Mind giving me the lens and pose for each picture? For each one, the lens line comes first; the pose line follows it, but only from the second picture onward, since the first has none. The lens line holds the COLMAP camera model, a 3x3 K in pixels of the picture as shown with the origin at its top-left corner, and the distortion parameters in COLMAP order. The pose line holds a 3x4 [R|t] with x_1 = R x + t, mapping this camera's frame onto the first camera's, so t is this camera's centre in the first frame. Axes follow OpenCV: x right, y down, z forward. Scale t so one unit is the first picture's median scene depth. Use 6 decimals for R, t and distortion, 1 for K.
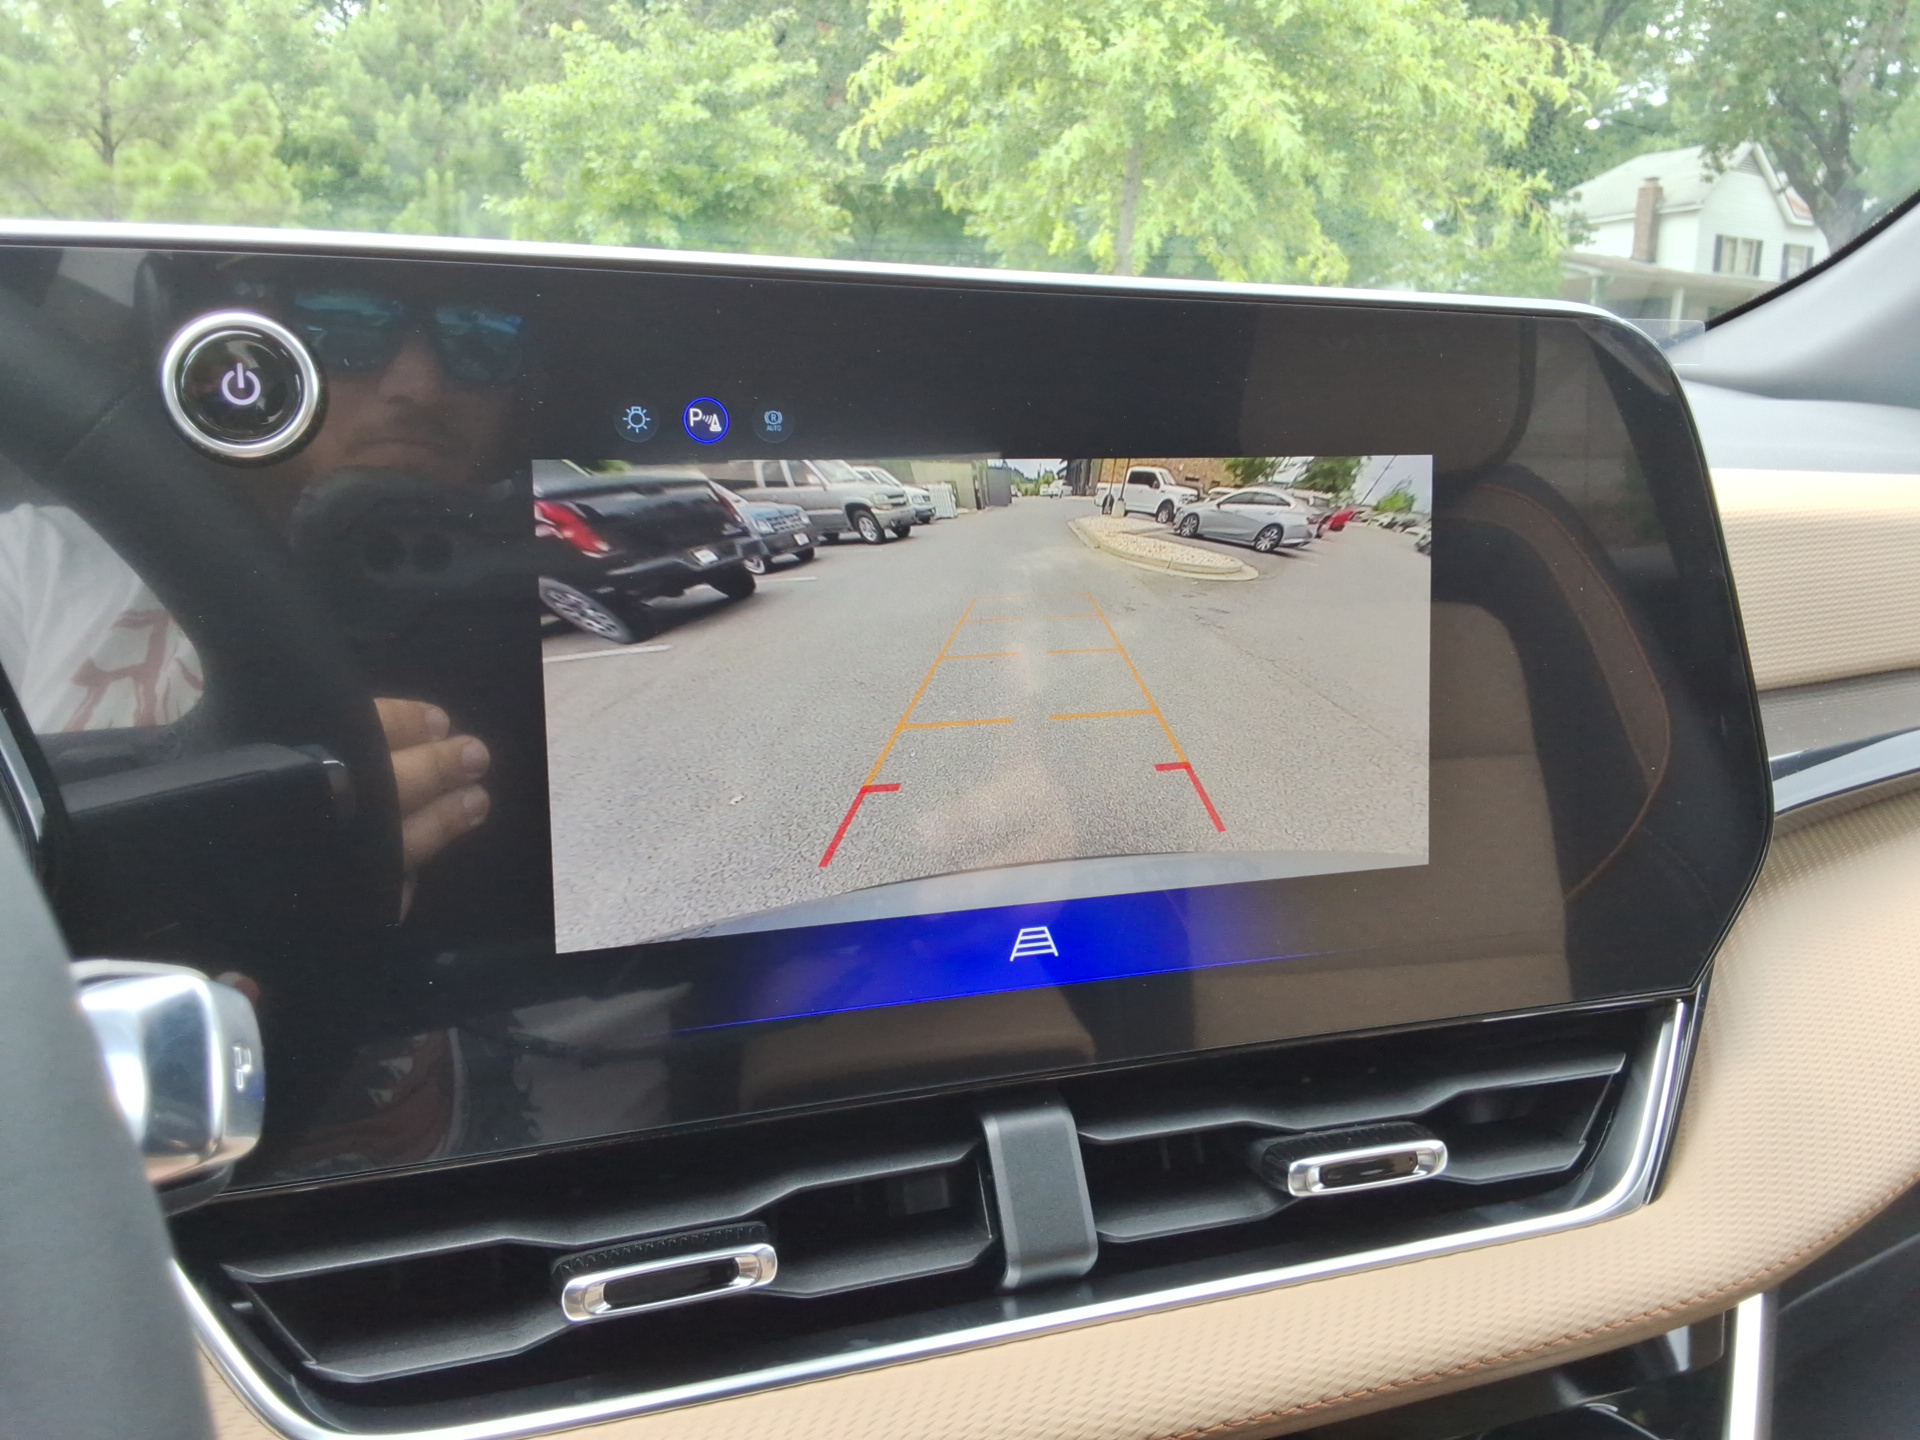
lens RADIAL K [[1547.8, 0, 978.9], [0, 1547.8, 710.8], [0, 0, 1]] dist [0.116448, -0.192361]
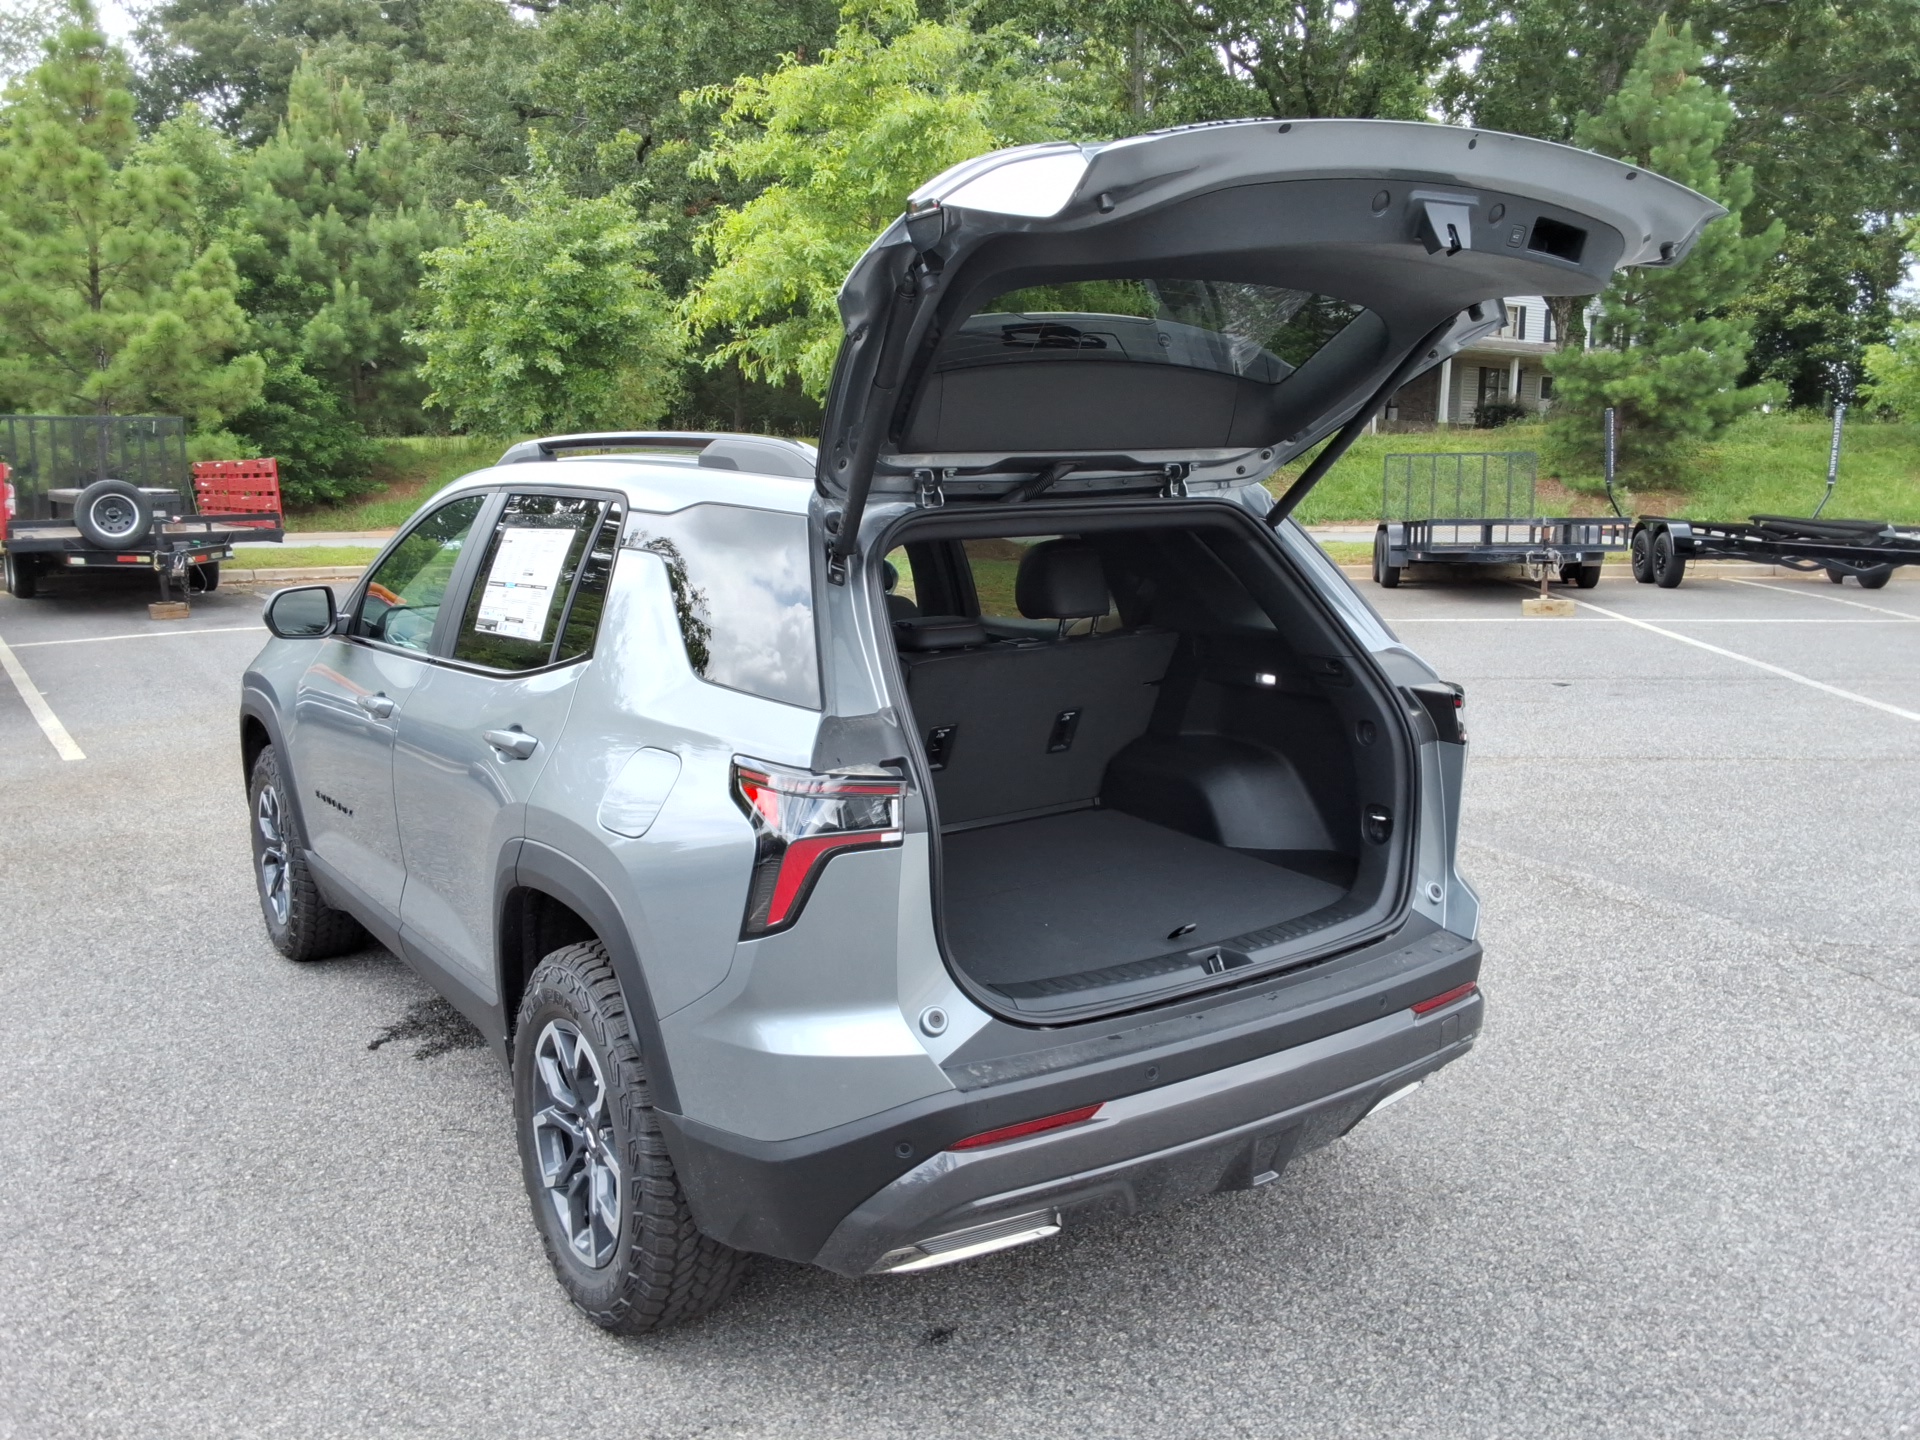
lens RADIAL K [[1547.8, 0, 978.9], [0, 1547.8, 710.8], [0, 0, 1]] dist [0.116448, -0.192361]
pose [[0.997187, -0.028597, 0.069284, 0.058888], [0.030369, 0.999235, -0.024648, 0.027039], [-0.068526, 0.026683, 0.997292, -0.333736]]
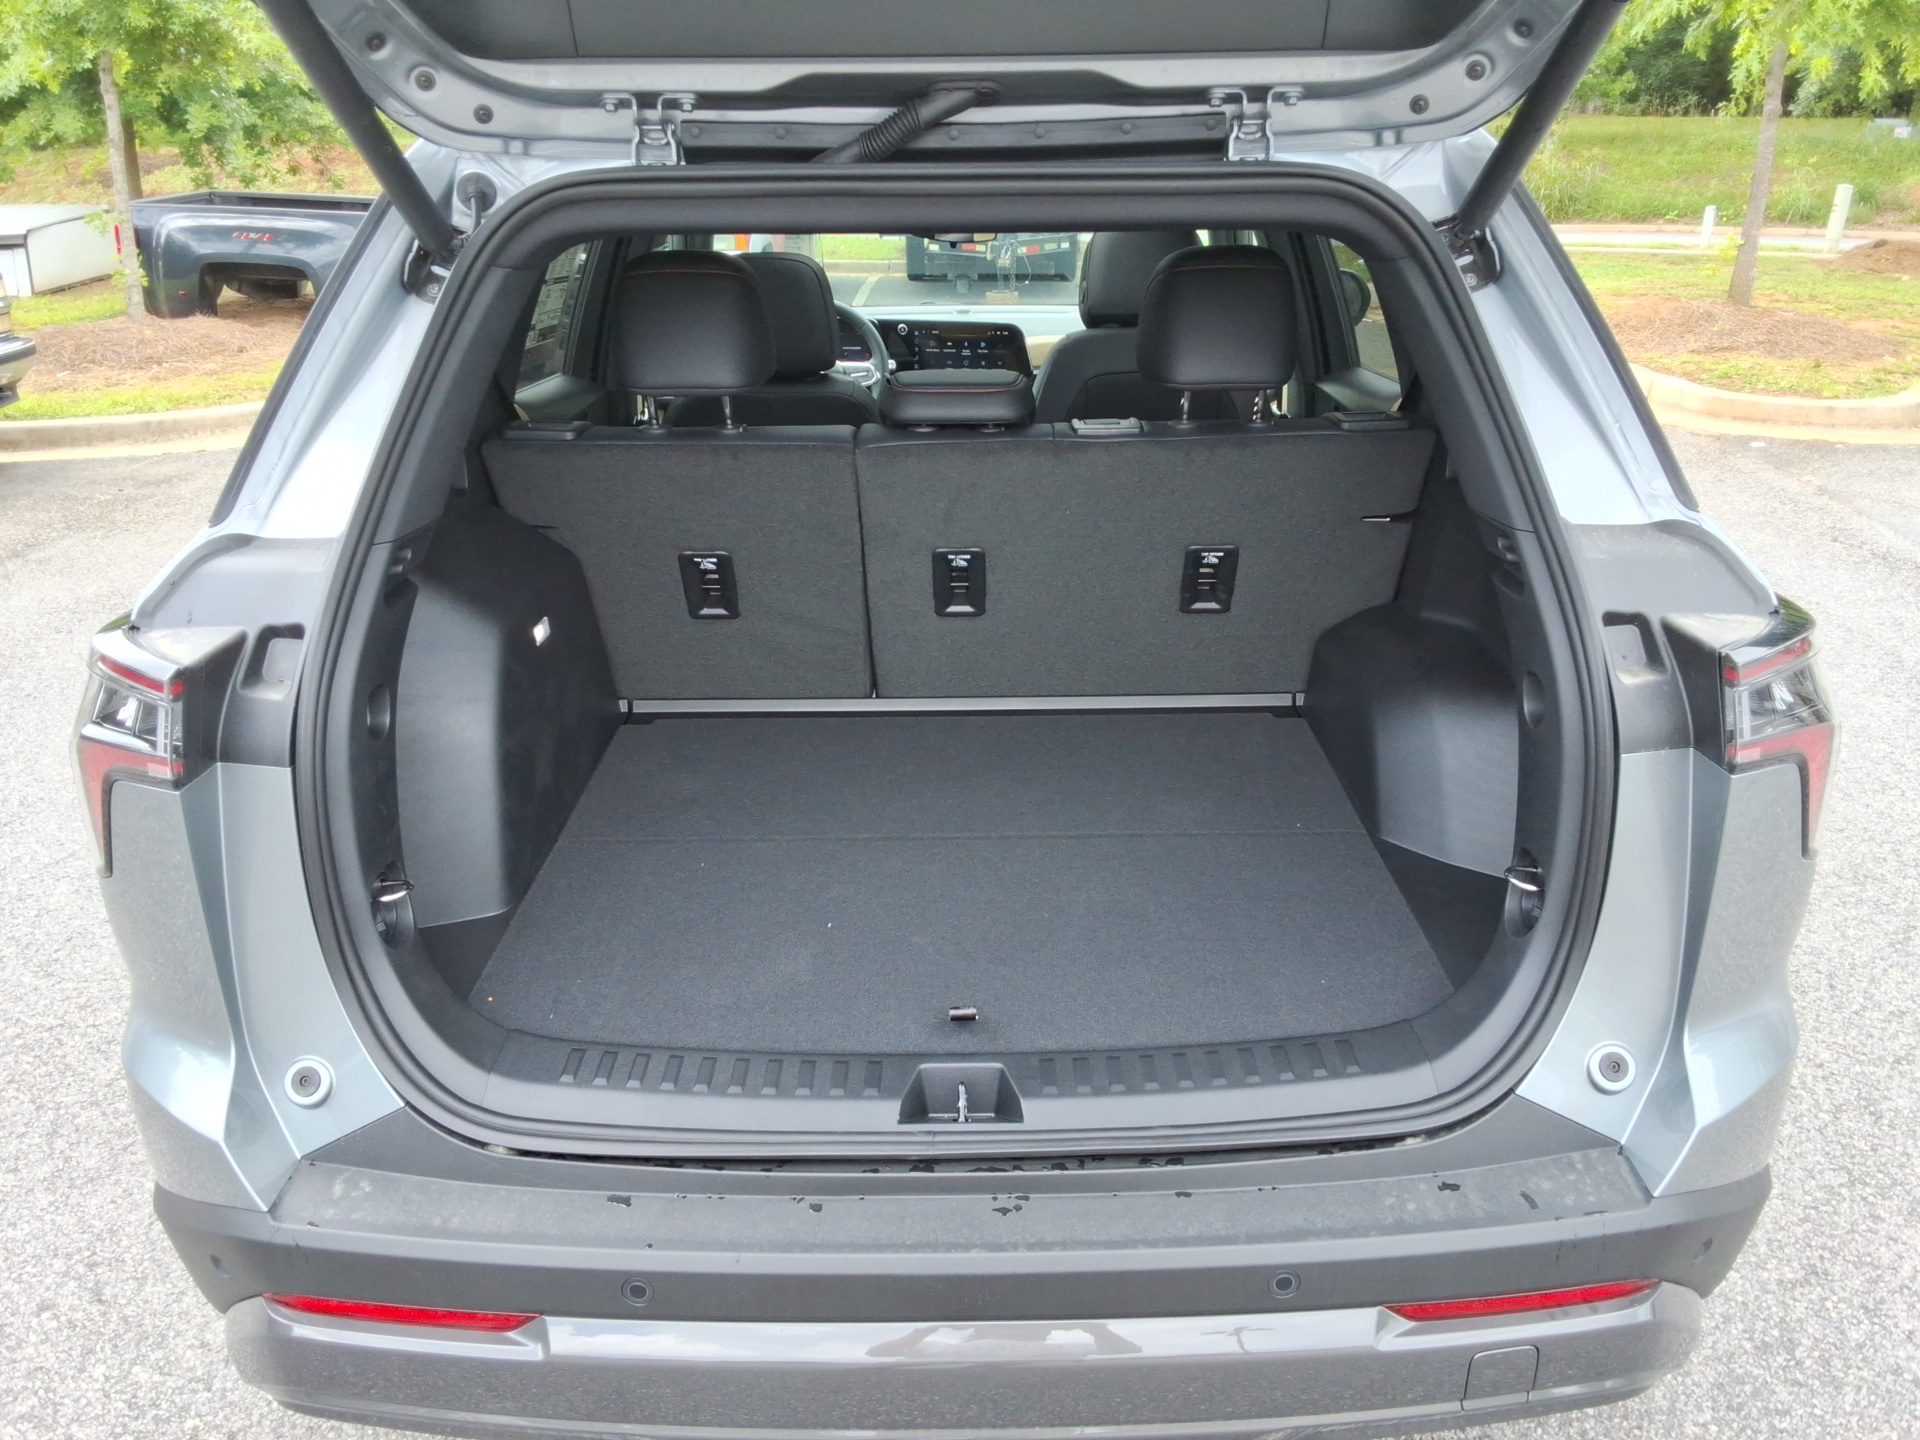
lens RADIAL K [[1553.8, 0, 973.4], [0, 1553.8, 716.7], [0, 0, 1]] dist [0.053495, -0.085584]
pose [[0.860894, 0.160556, -0.482788, 0.148547], [-0.082704, 0.980443, 0.178582, 0.011914], [0.502018, -0.113812, 0.857336, -0.221289]]
